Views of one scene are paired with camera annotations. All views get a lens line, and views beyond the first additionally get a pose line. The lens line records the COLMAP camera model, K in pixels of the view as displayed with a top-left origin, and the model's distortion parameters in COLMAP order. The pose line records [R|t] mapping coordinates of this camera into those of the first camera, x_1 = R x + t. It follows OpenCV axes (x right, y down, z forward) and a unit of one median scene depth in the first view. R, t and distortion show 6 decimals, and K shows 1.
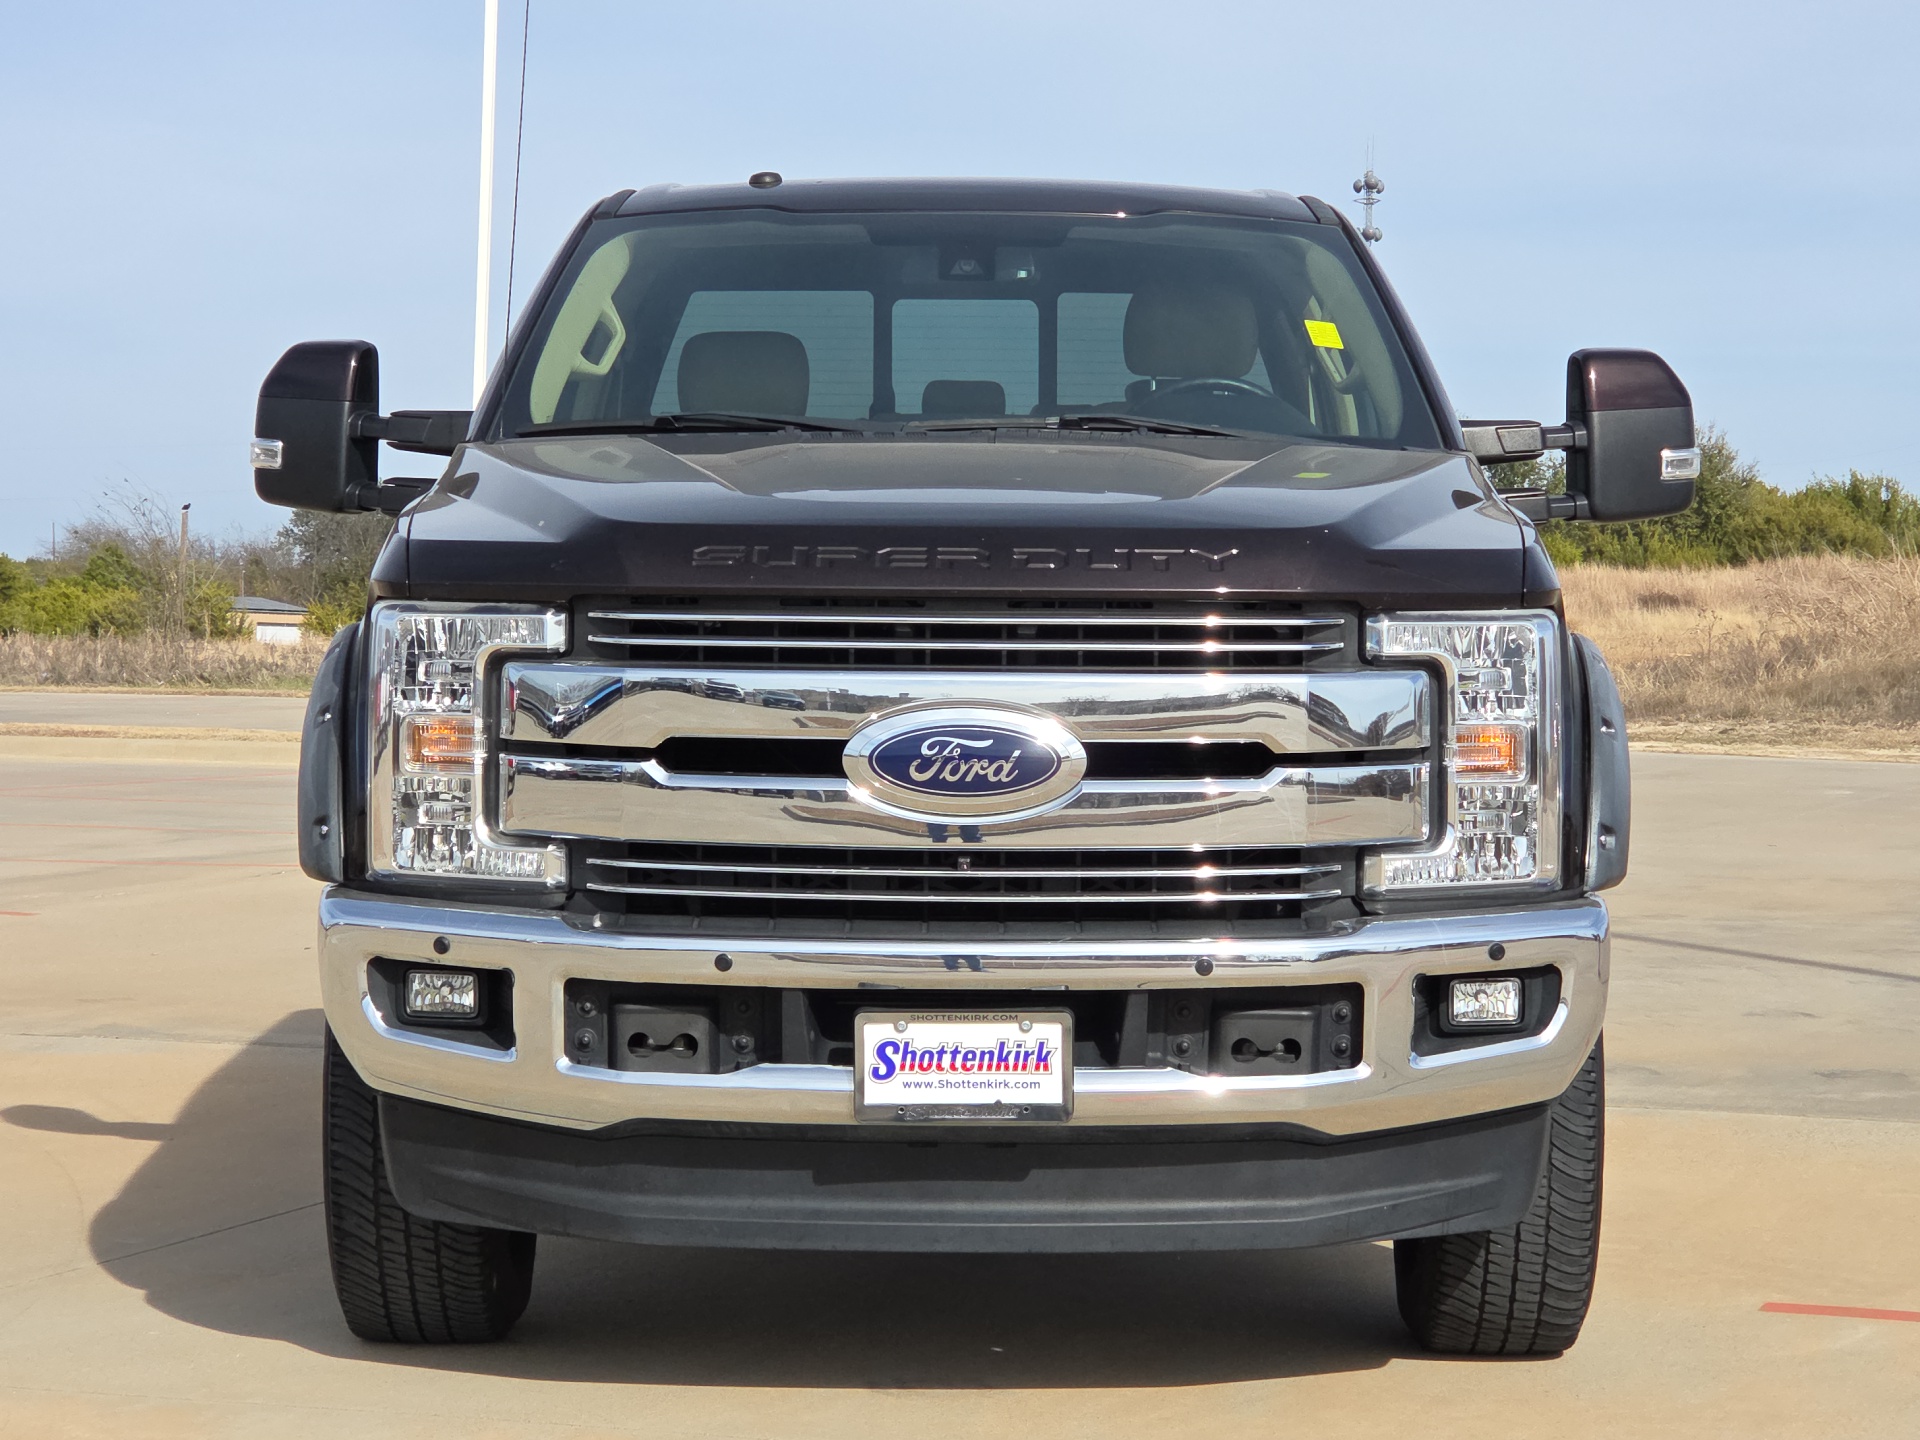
lens RADIAL K [[4601.4, 0, 960.0], [0, 4601.4, 720.0], [0, 0, 1]] dist [-1.082987, 20.030213]
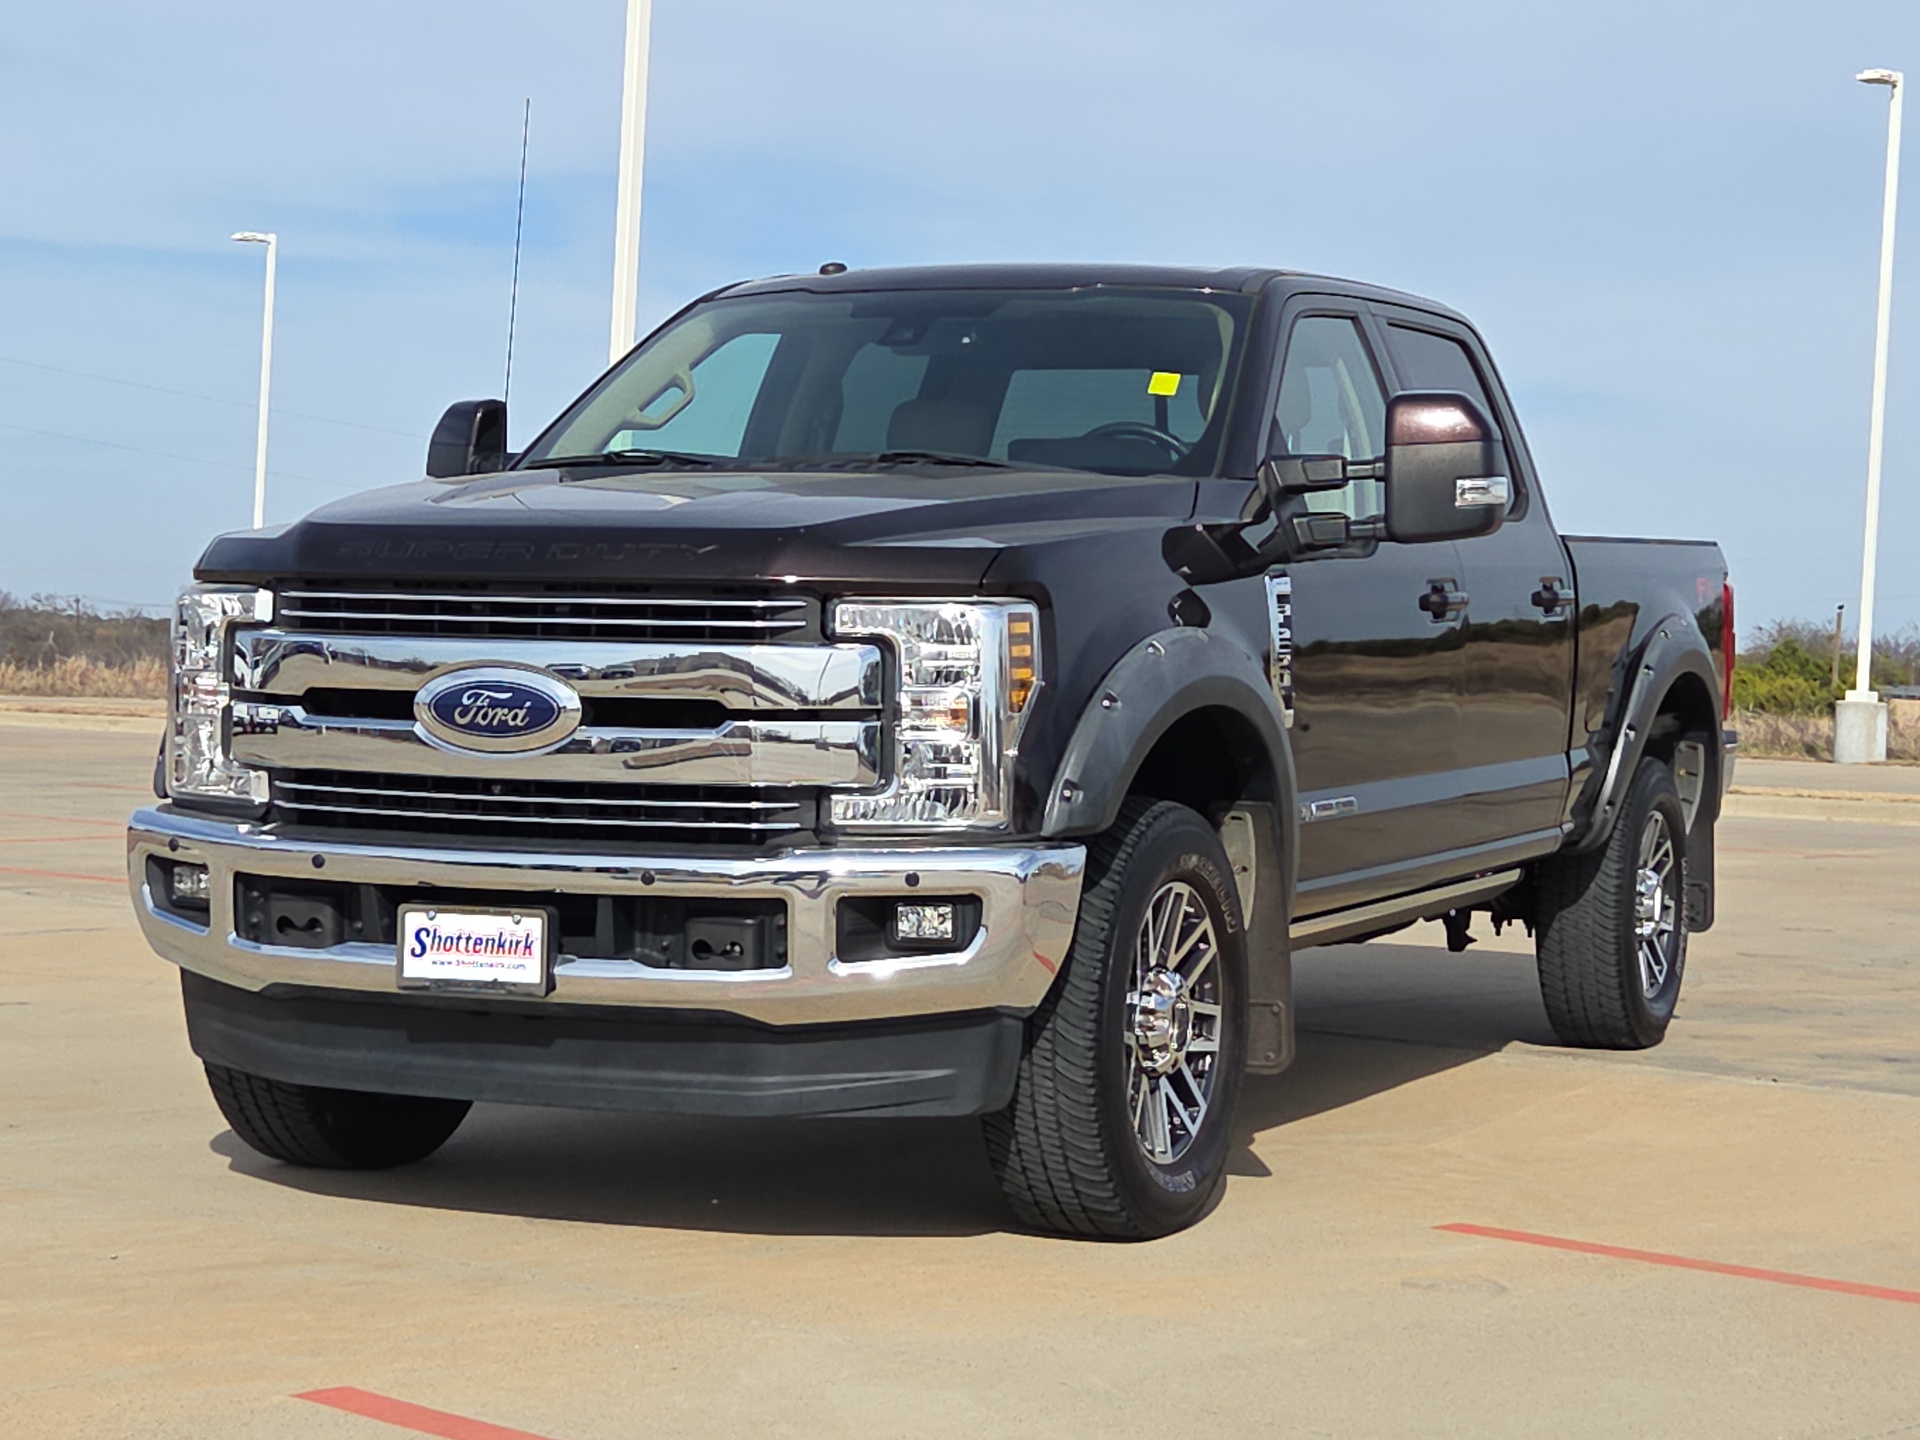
lens RADIAL K [[3760.3, 0, 960.0], [0, 3760.3, 720.0], [0, 0, 1]] dist [0.152831, -0.460531]
pose [[0.917452, 0.020365, -0.397325, 0.529173], [-0.027392, 0.999553, -0.012018, 0.020751], [0.396902, 0.021910, 0.917599, 0.094318]]
